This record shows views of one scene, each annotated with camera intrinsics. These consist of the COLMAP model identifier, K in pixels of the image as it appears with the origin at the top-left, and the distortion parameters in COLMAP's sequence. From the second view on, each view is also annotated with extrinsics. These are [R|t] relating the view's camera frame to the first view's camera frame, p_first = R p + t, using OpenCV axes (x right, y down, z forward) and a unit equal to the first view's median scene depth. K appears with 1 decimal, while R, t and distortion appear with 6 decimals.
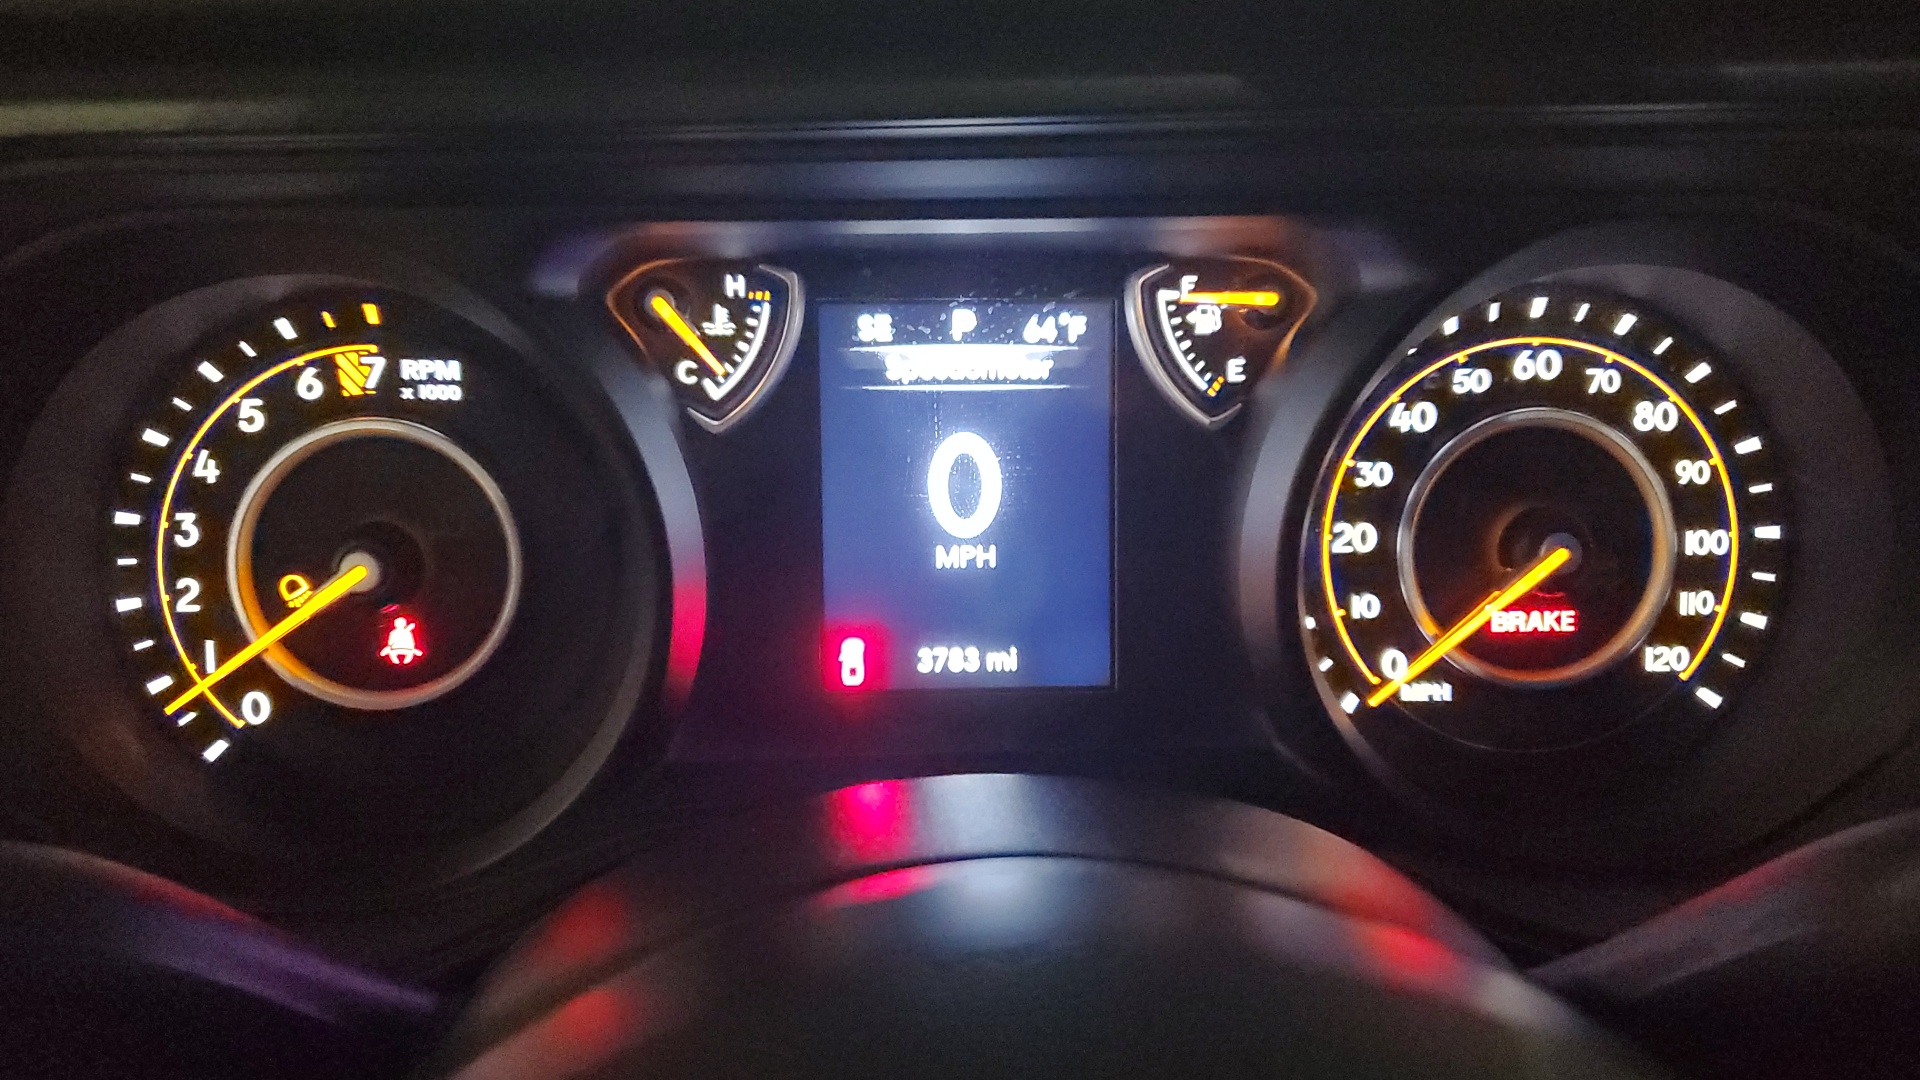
lens RADIAL K [[1509.6, 0, 945.3], [0, 1509.6, 585.7], [0, 0, 1]] dist [0.056723, -0.027079]
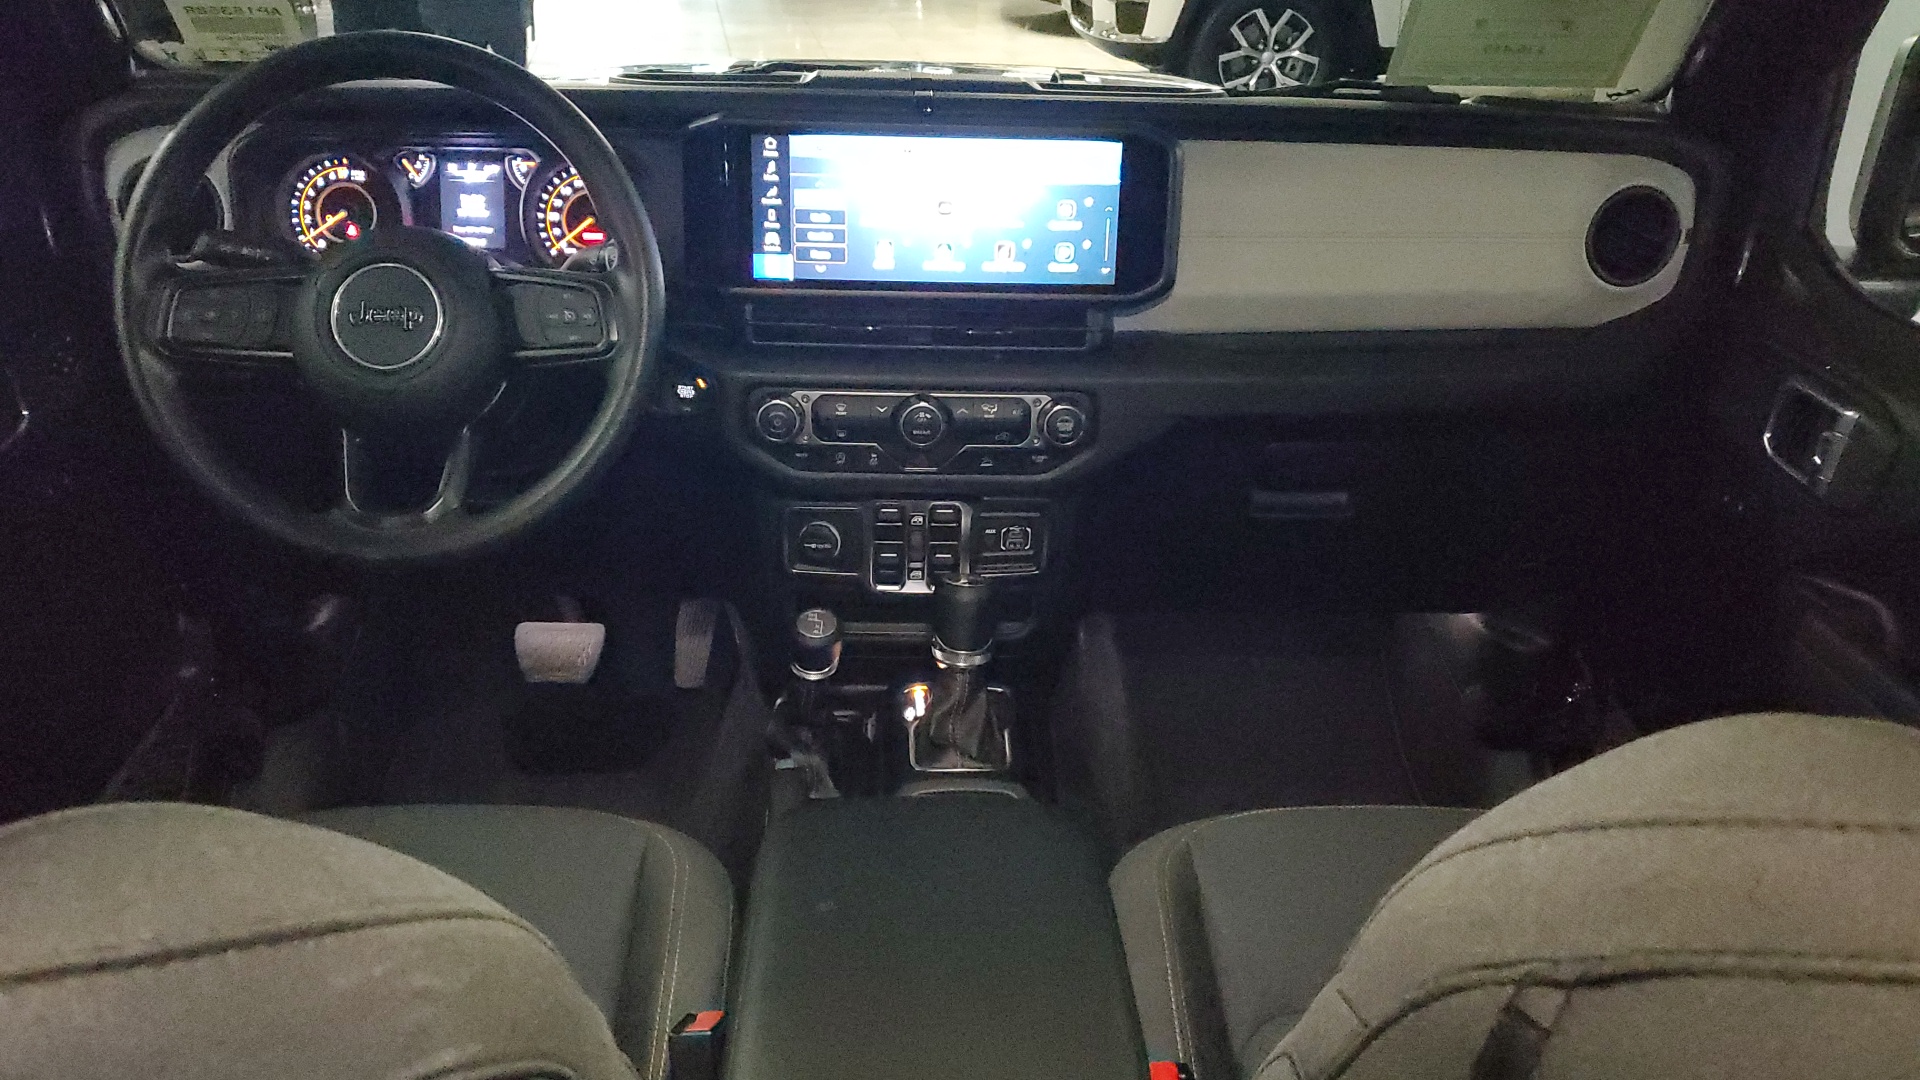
lens RADIAL K [[1509.6, 0, 940.1], [0, 1509.6, 550.5], [0, 0, 1]] dist [0.056723, -0.027079]
pose [[0.999499, 0.031006, -0.006415, 1.543084], [-0.030450, 0.996818, 0.073669, 0.624139], [0.008679, -0.073436, 0.997262, -3.811854]]
